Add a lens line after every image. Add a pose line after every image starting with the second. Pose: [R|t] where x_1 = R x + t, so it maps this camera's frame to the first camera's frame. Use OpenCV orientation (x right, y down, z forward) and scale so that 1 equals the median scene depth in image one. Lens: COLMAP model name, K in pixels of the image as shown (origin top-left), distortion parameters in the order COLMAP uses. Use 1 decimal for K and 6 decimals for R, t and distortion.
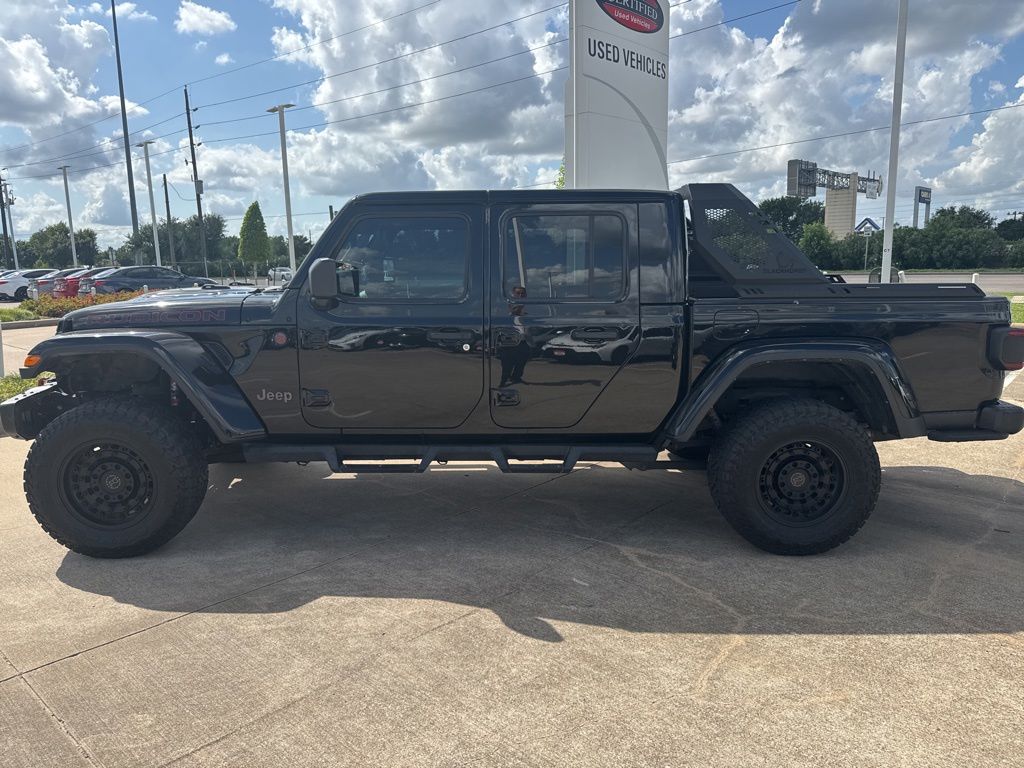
lens RADIAL K [[776.2, 0, 527.2], [0, 776.2, 386.5], [0, 0, 1]] dist [0.023442, -0.046558]
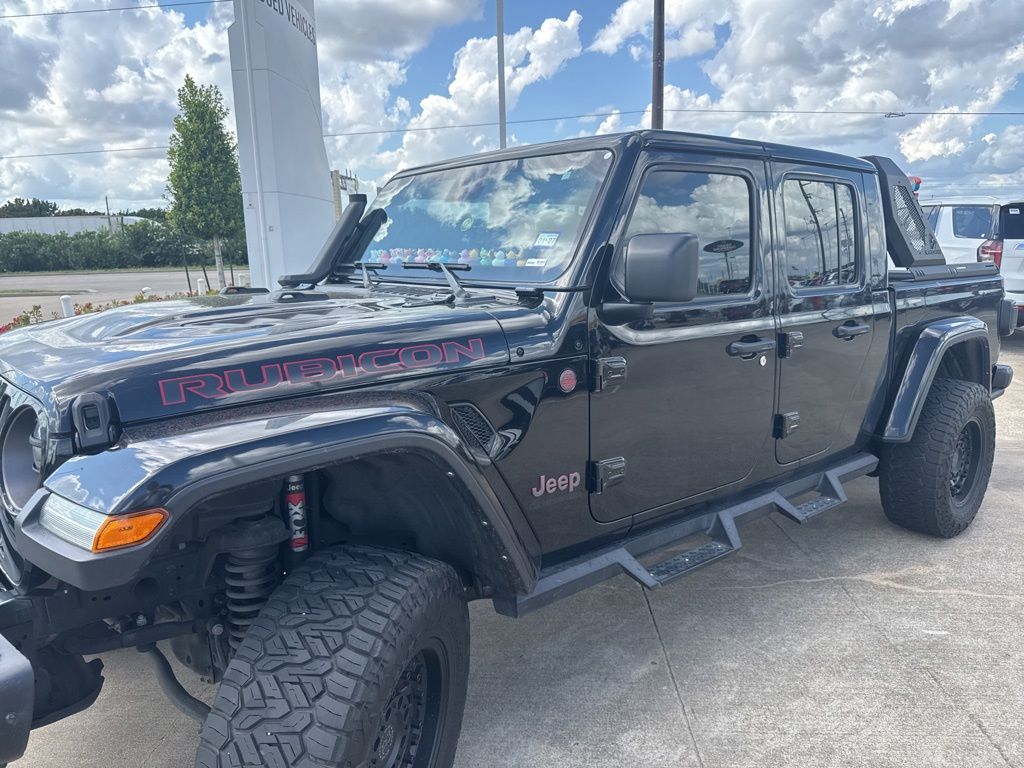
lens RADIAL K [[803.9, 0, 516.4], [0, 803.9, 381.0], [0, 0, 1]] dist [-0.002590, 0.000898]
pose [[0.777918, -0.132925, 0.614146, -0.082303], [0.137173, 0.989720, 0.040461, -0.010306], [-0.613211, 0.052769, 0.788154, 0.068568]]
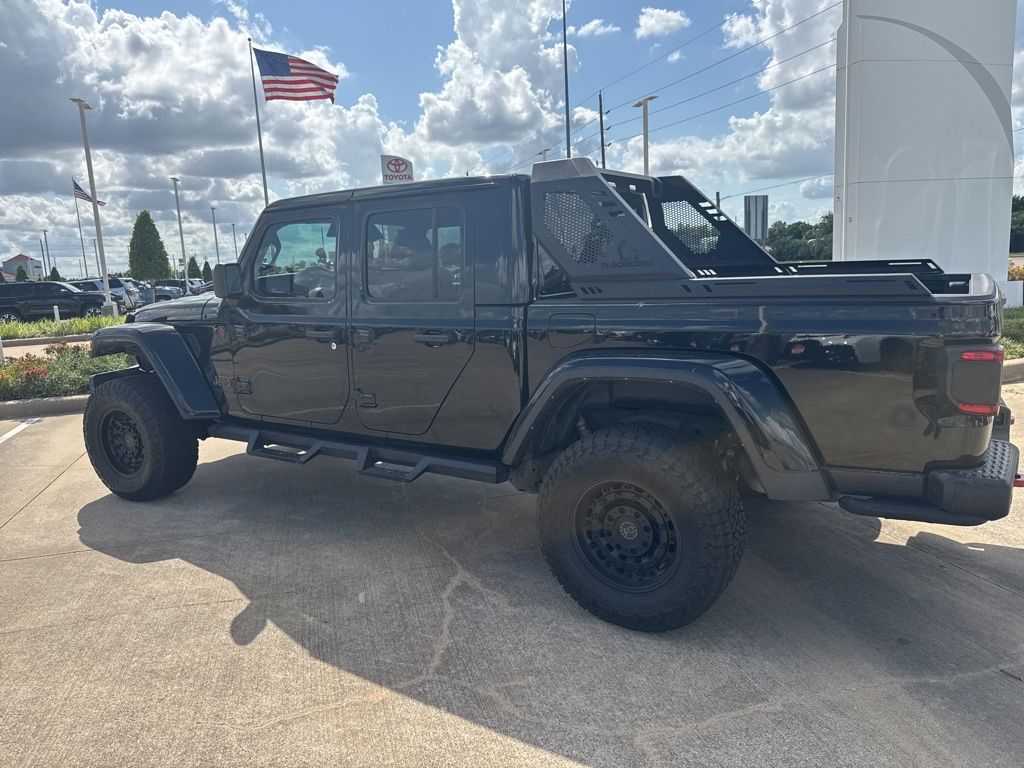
lens RADIAL K [[776.2, 0, 527.2], [0, 776.2, 386.5], [0, 0, 1]] dist [0.023442, -0.046558]
pose [[0.813520, 0.064087, -0.577995, 0.087672], [-0.053444, 0.997942, 0.035430, -0.005957], [0.579076, 0.002068, 0.815271, 0.037849]]
